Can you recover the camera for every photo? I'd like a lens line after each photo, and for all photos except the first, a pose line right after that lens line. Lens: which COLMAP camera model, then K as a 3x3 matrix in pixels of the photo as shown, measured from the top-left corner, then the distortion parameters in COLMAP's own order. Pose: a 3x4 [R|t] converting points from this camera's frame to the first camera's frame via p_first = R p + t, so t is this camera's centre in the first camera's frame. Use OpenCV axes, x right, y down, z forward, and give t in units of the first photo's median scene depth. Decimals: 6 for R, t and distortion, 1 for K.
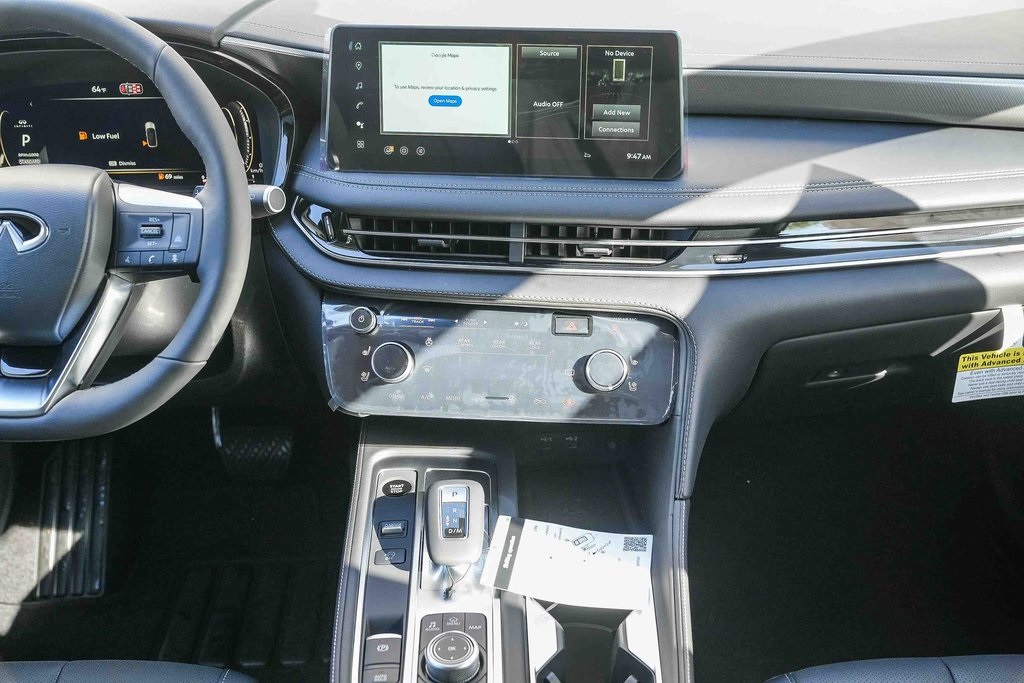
lens RADIAL K [[1147.2, 0, 520.0], [0, 1147.2, 343.6], [0, 0, 1]] dist [-0.008221, 0.000000]
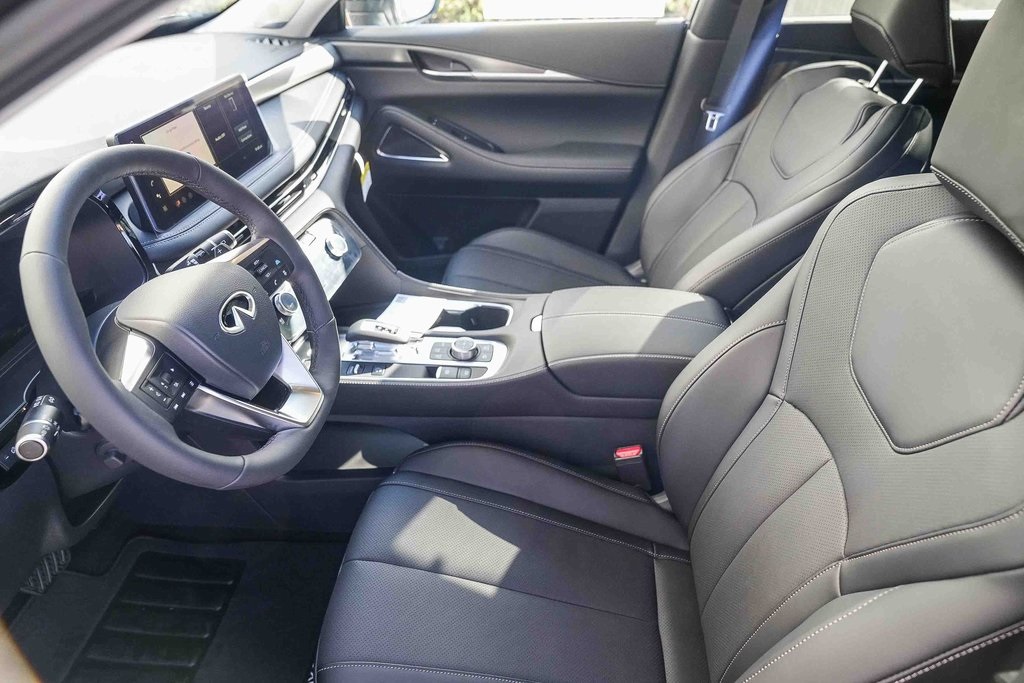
lens RADIAL K [[699.0, 0, 511.3], [0, 699.0, 343.2], [0, 0, 1]] dist [0.007405, 0.007008]
pose [[0.098468, -0.562775, 0.820725, -1.004171], [0.479588, 0.749475, 0.456379, -0.262905], [-0.871951, 0.348671, 0.343700, 0.408512]]
